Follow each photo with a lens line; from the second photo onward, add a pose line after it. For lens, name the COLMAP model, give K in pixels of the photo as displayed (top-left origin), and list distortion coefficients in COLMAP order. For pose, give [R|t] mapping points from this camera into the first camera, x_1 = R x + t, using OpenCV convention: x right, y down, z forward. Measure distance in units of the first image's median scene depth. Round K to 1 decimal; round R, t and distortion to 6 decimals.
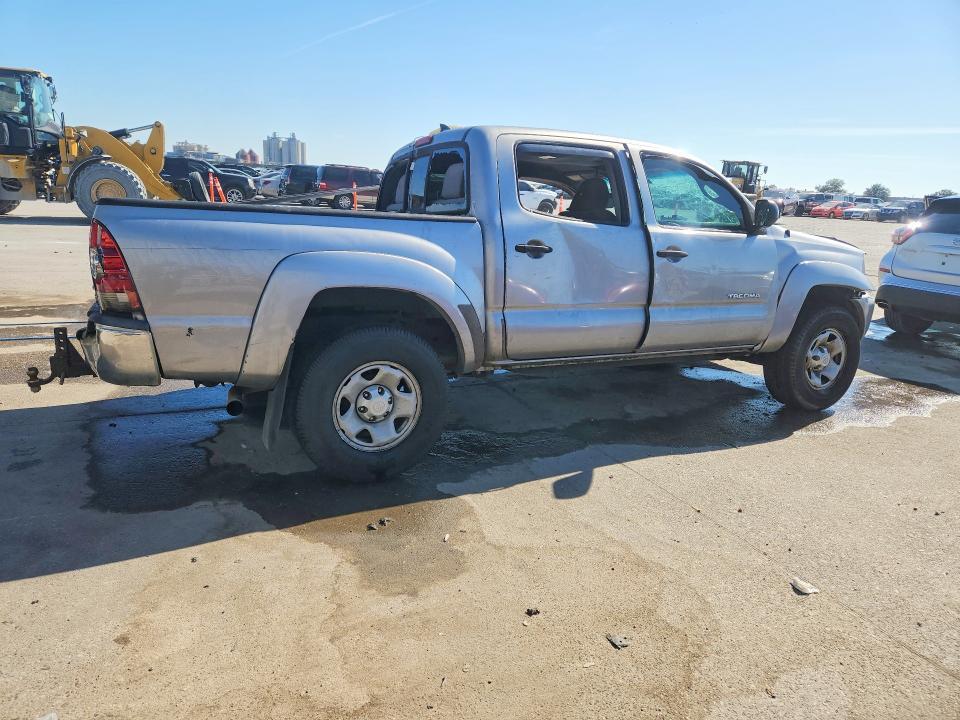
lens RADIAL K [[657.9, 0, 490.2], [0, 657.9, 359.3], [0, 0, 1]] dist [0.035029, -0.006564]
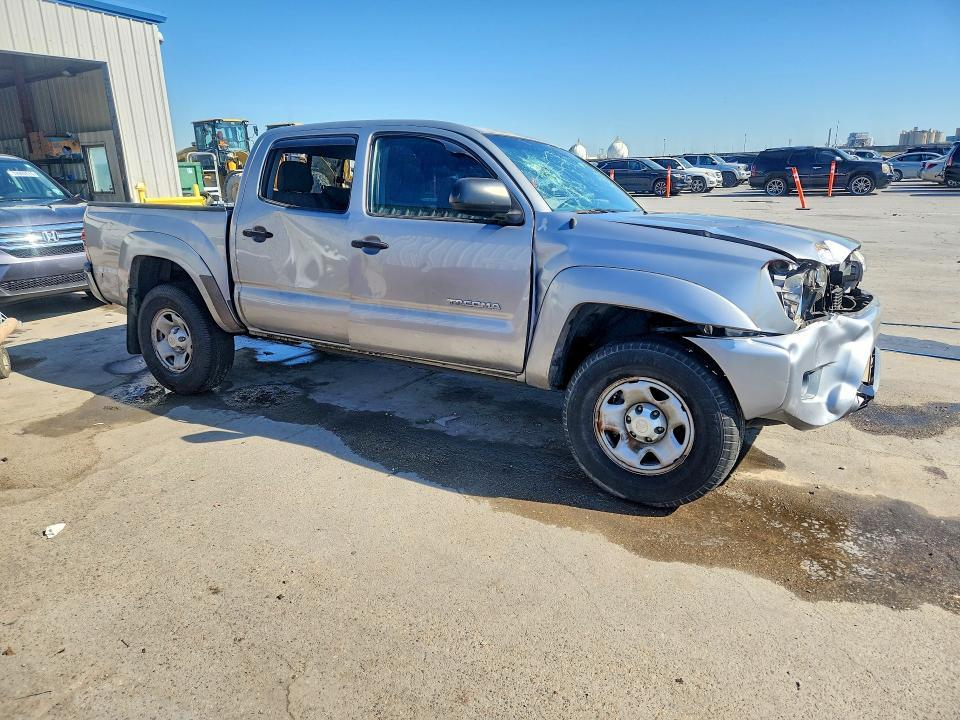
lens RADIAL K [[657.9, 0, 490.2], [0, 657.9, 359.3], [0, 0, 1]] dist [0.035029, -0.006564]
pose [[0.539081, 0.178629, -0.823094, 1.253312], [-0.169387, 0.980278, 0.101803, -0.137436], [0.825045, 0.084541, 0.558706, 0.700017]]
